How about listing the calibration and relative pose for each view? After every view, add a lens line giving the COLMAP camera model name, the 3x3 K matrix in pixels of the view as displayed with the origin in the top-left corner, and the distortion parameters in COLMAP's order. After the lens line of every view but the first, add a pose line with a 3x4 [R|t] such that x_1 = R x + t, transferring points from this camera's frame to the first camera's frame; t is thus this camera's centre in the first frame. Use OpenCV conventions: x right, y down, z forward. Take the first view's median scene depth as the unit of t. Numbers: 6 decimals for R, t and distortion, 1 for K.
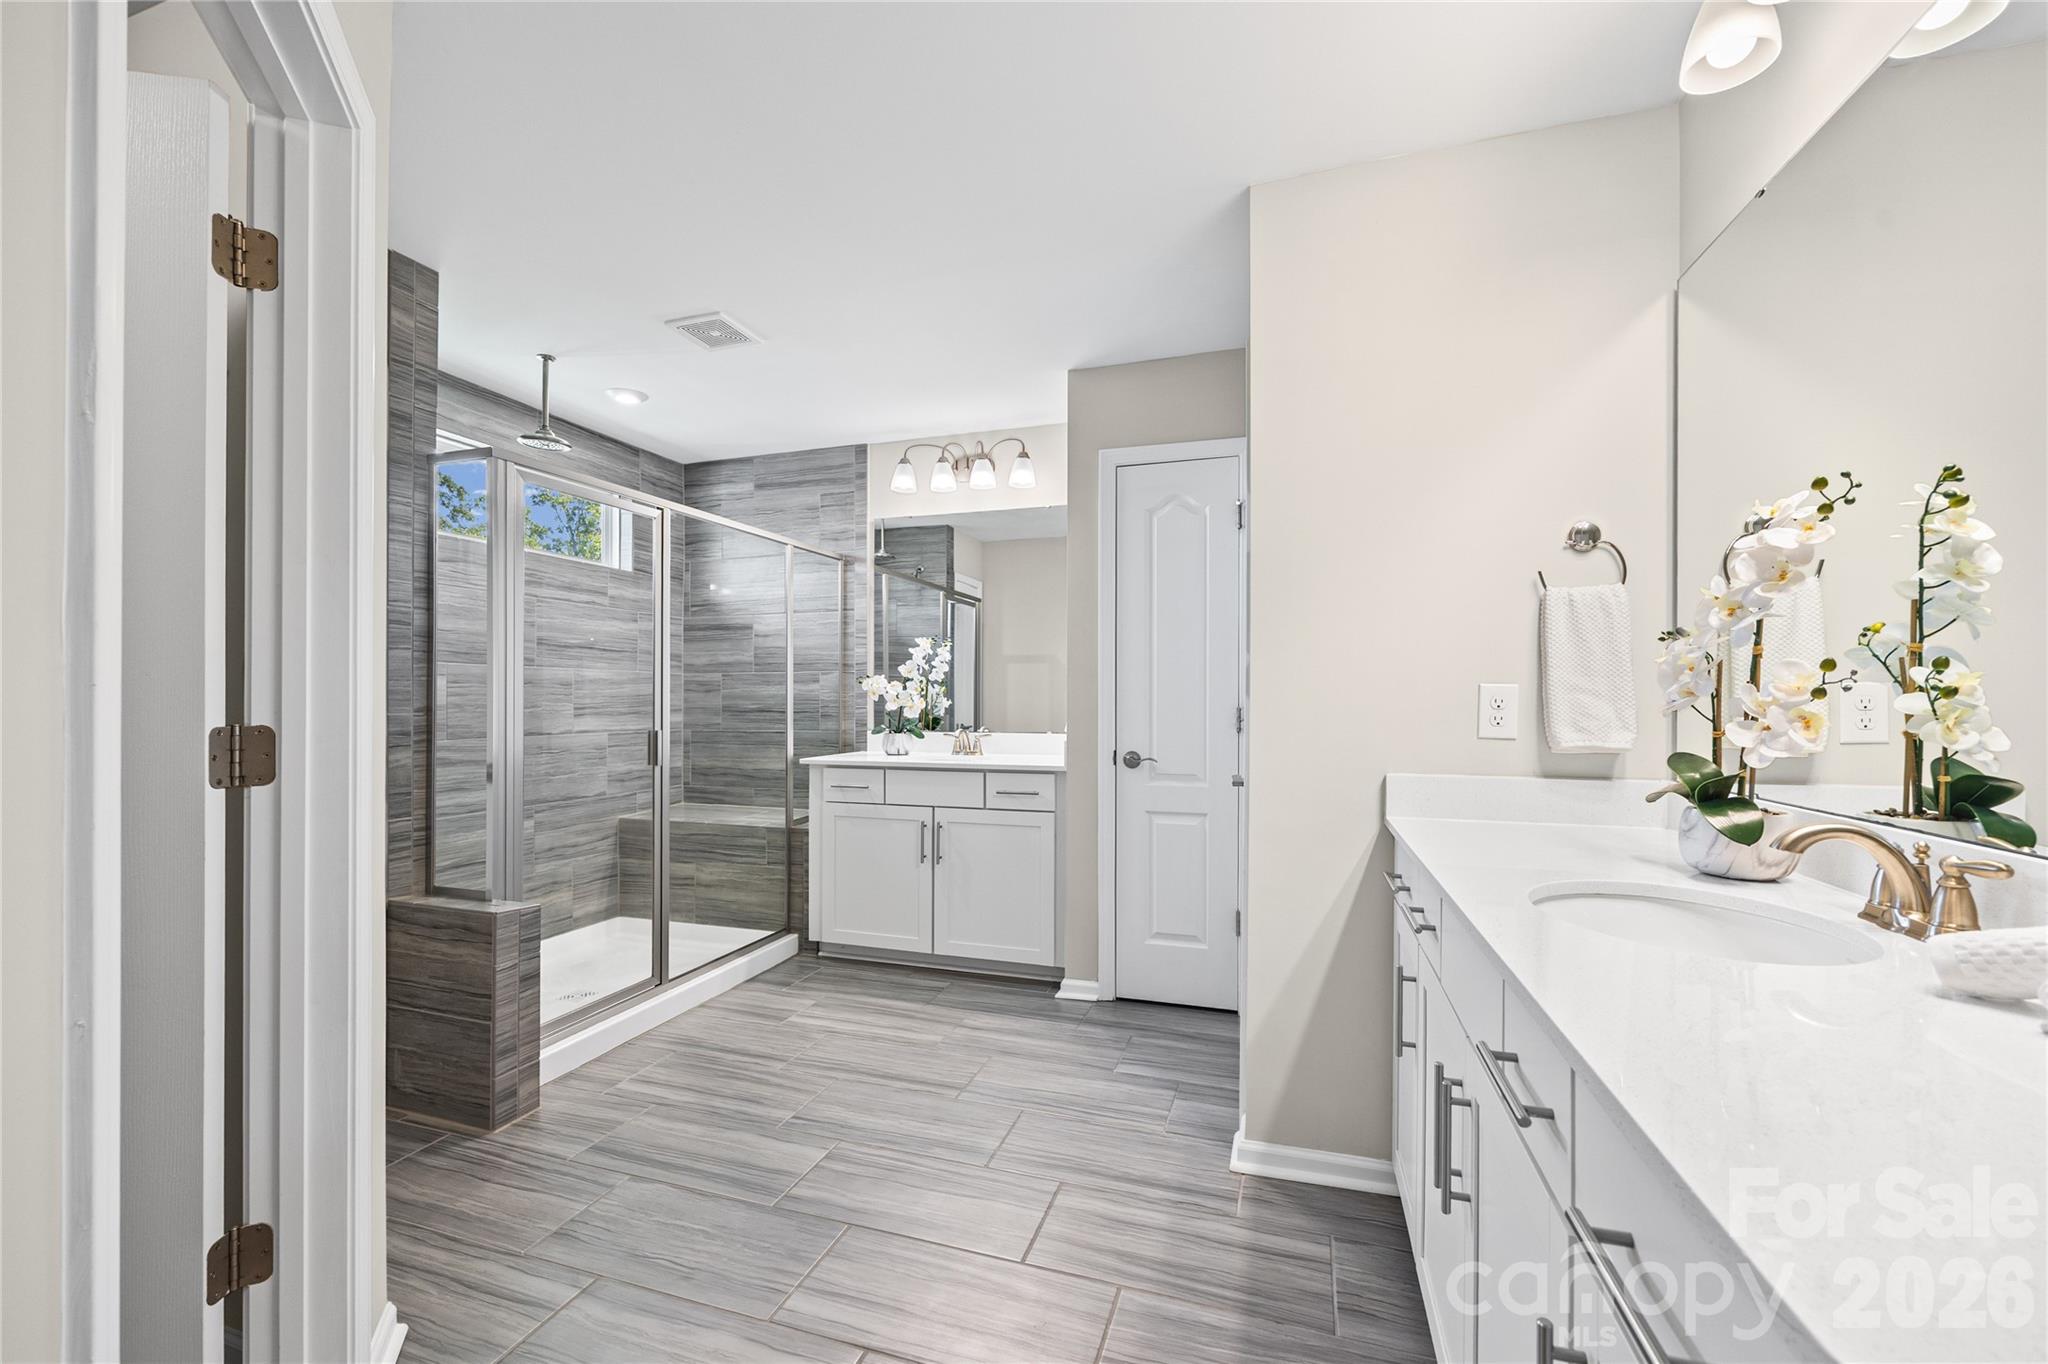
lens RADIAL K [[839.3, 0, 1021.4], [0, 839.3, 693.9], [0, 0, 1]] dist [0.001295, -0.000298]
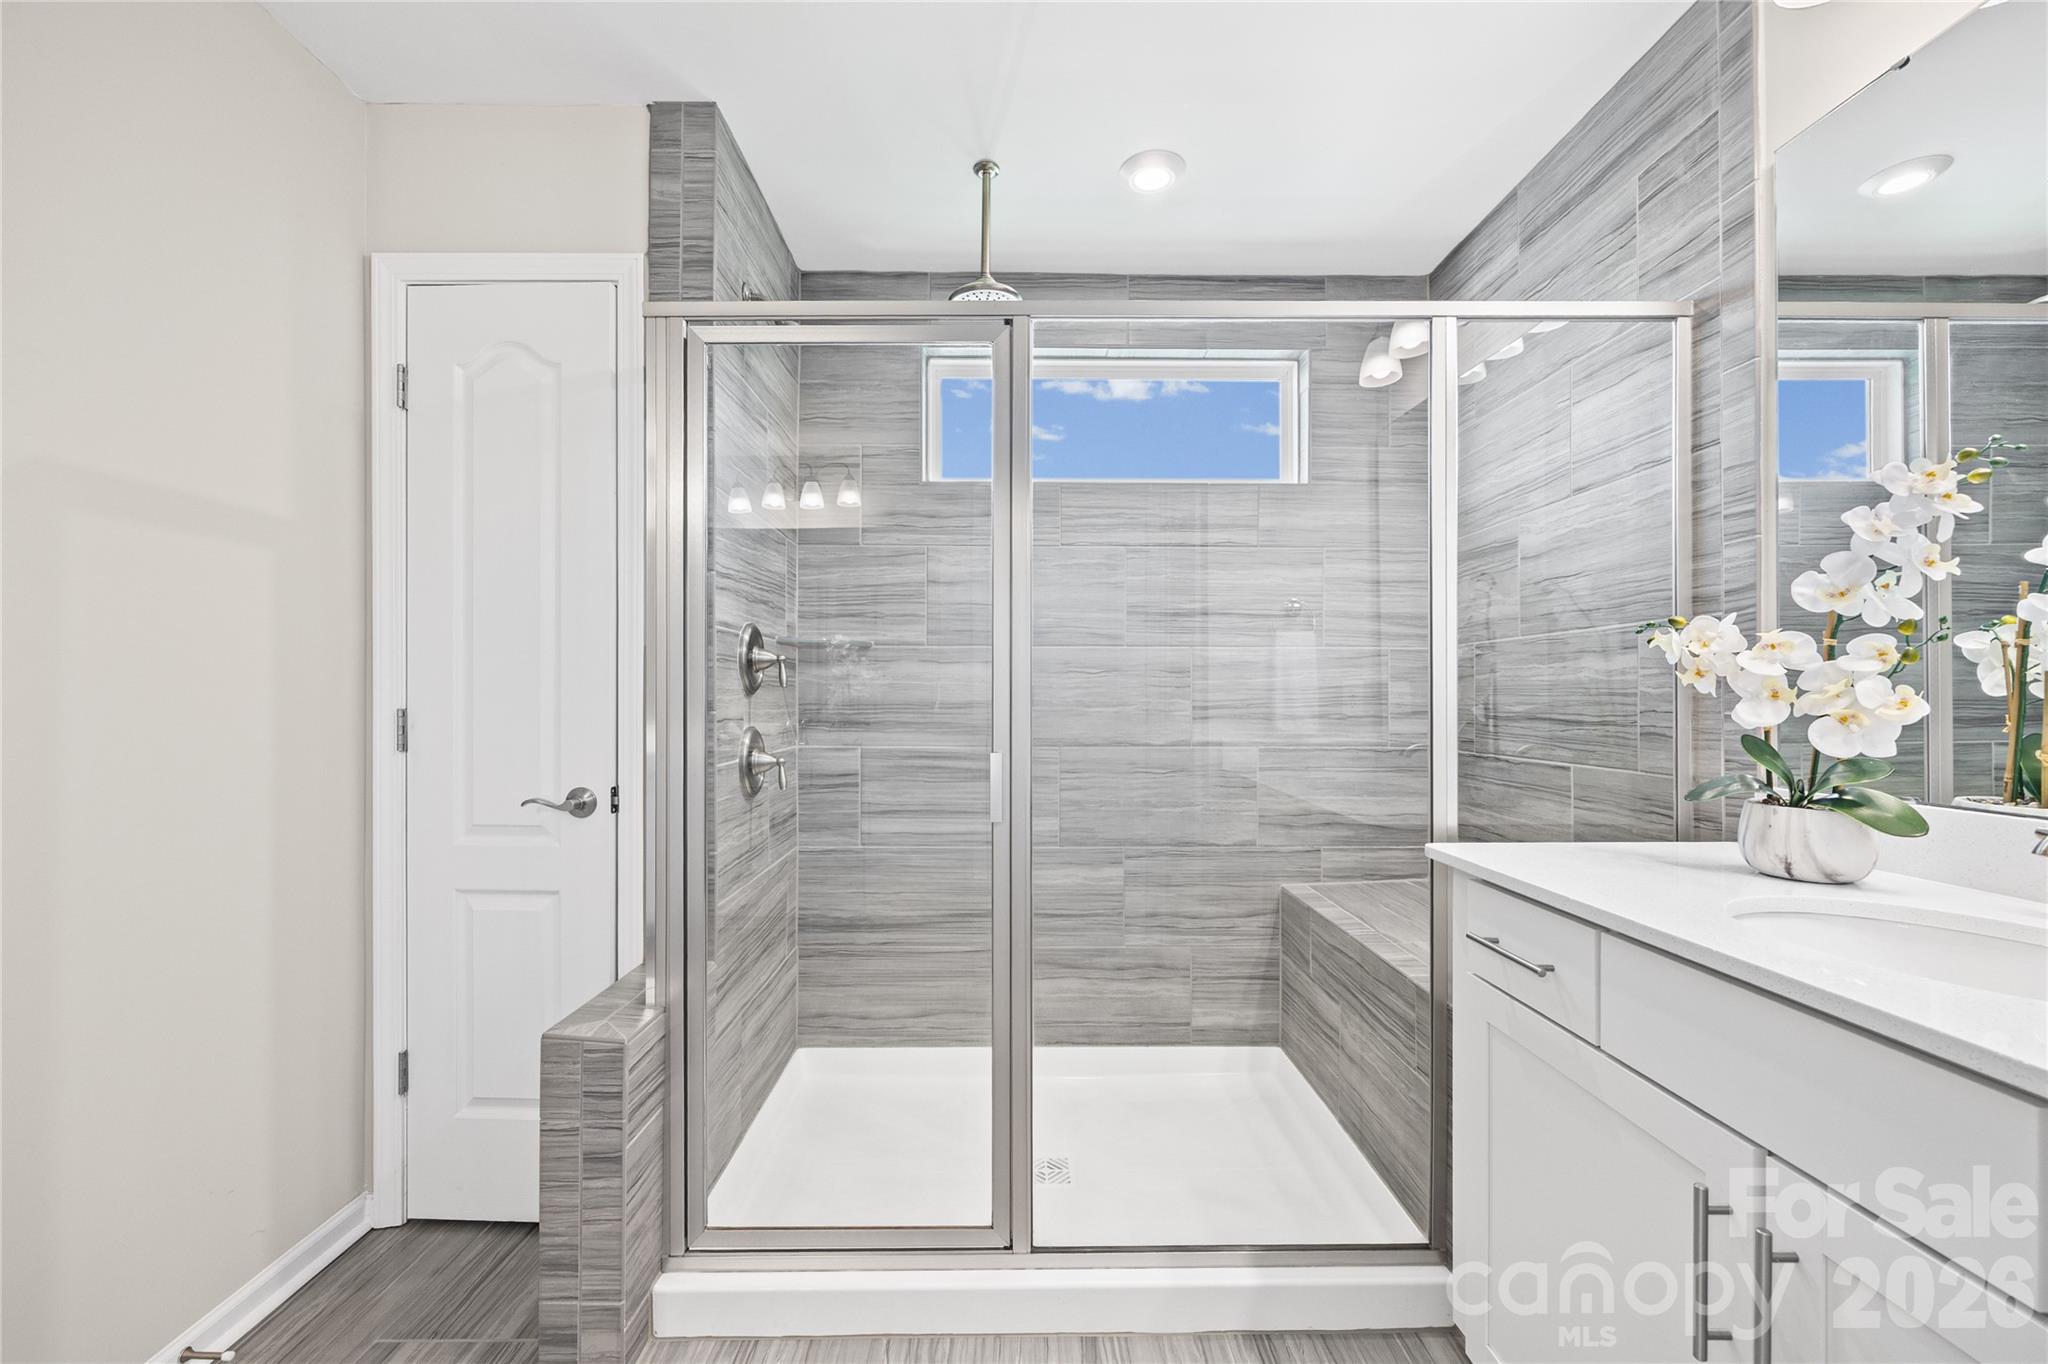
lens RADIAL K [[839.3, 0, 1021.7], [0, 839.3, 692.0], [0, 0, 1]] dist [0.001295, -0.000298]
pose [[0.321021, -0.004600, -0.947061, 0.046064], [0.006060, 0.999978, -0.002803, 0.005863], [0.947053, -0.004839, 0.321042, 0.648841]]
